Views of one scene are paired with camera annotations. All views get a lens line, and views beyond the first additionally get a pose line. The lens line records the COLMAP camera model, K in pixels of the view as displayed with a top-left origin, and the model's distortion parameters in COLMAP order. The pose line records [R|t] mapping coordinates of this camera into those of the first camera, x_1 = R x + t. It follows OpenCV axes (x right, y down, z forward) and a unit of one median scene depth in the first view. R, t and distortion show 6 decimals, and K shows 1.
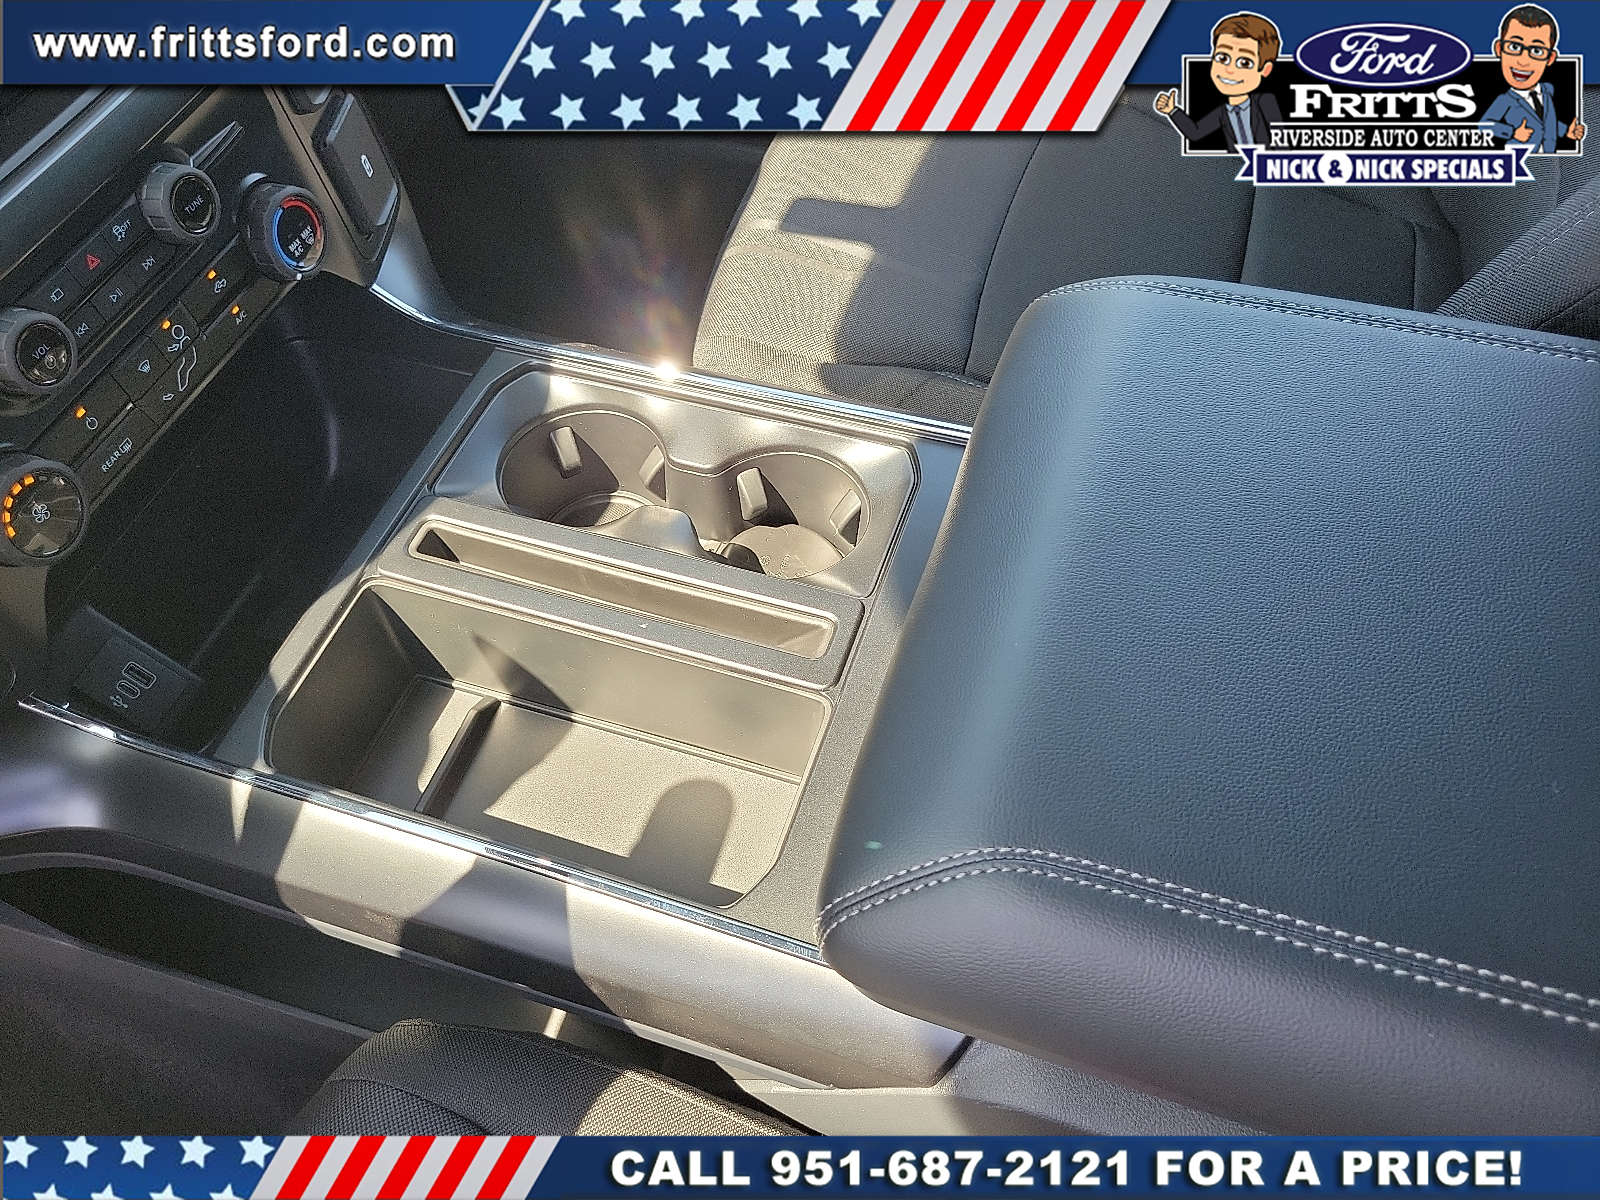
lens RADIAL K [[1258.6, 0, 799.6], [0, 1258.6, 631.2], [0, 0, 1]] dist [0.009674, 0.000803]
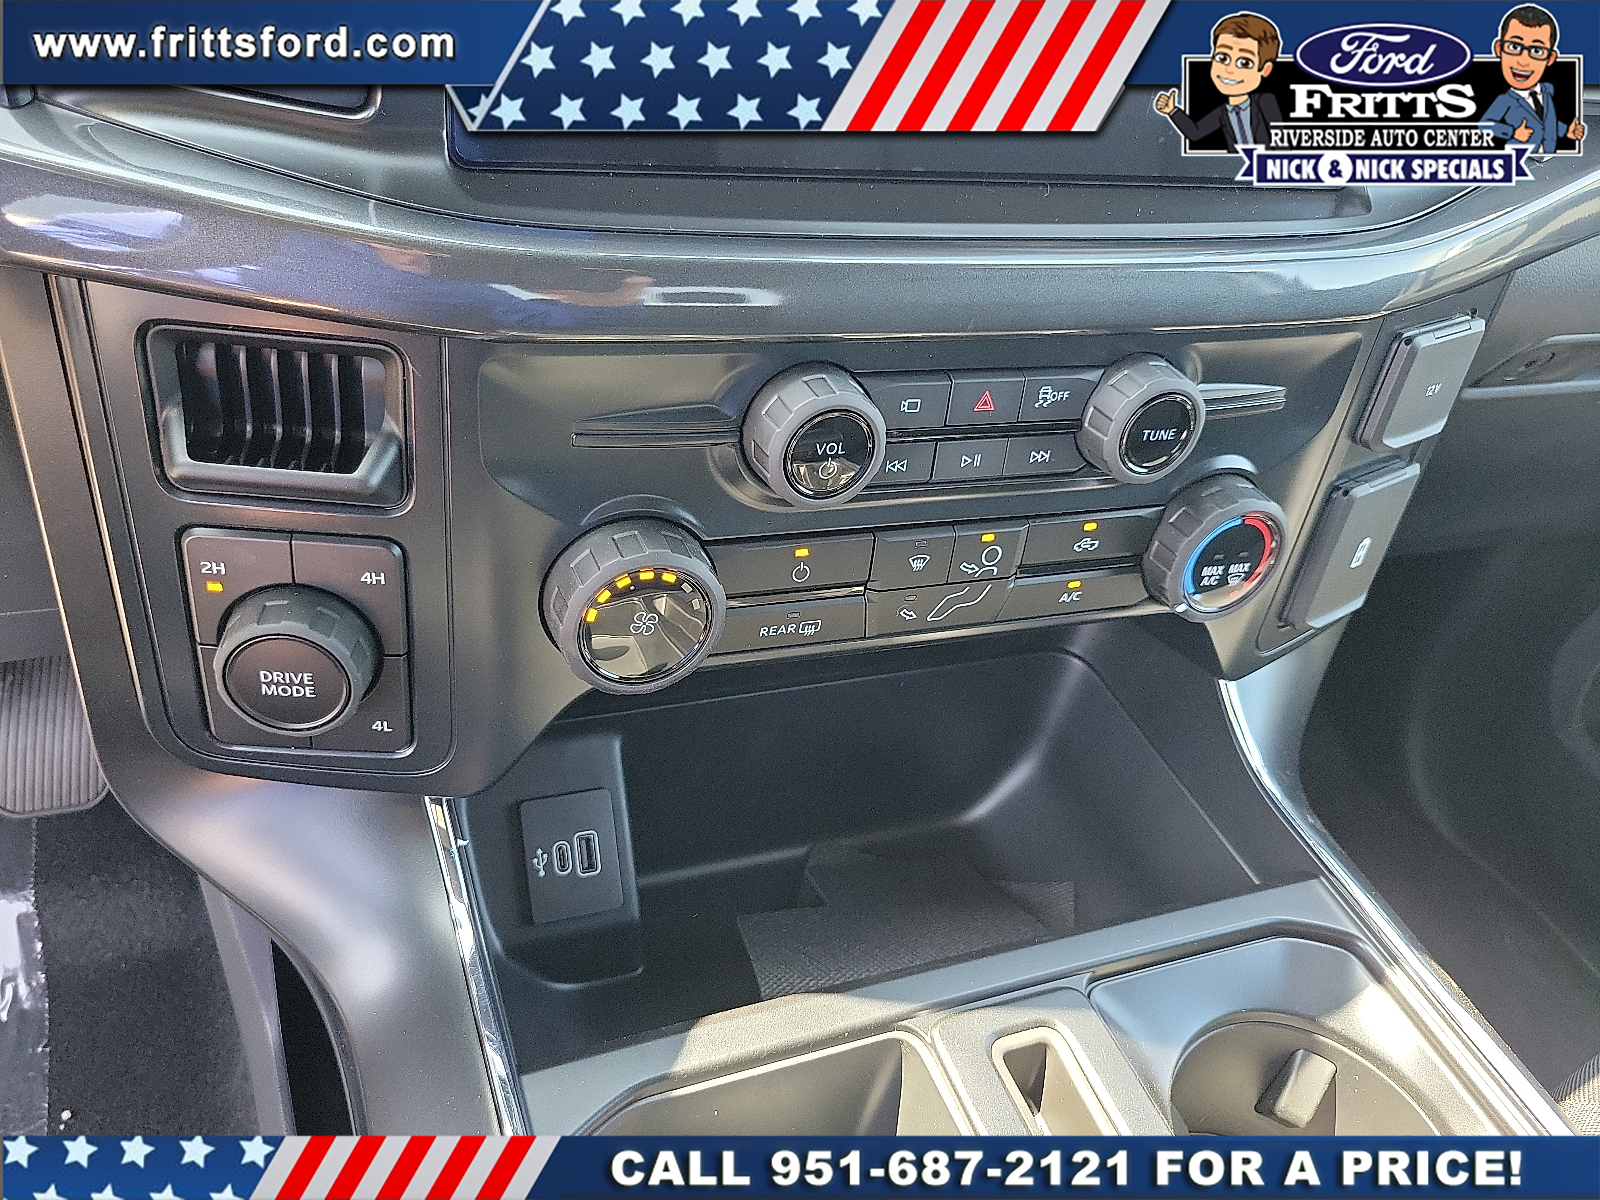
lens RADIAL K [[1258.6, 0, 799.6], [0, 1258.6, 631.2], [0, 0, 1]] dist [0.009674, 0.000803]
pose [[0.637803, 0.617800, -0.459925, -0.238155], [-0.726571, 0.680747, -0.093155, -0.081009], [0.255541, 0.393583, 0.883058, 0.427930]]
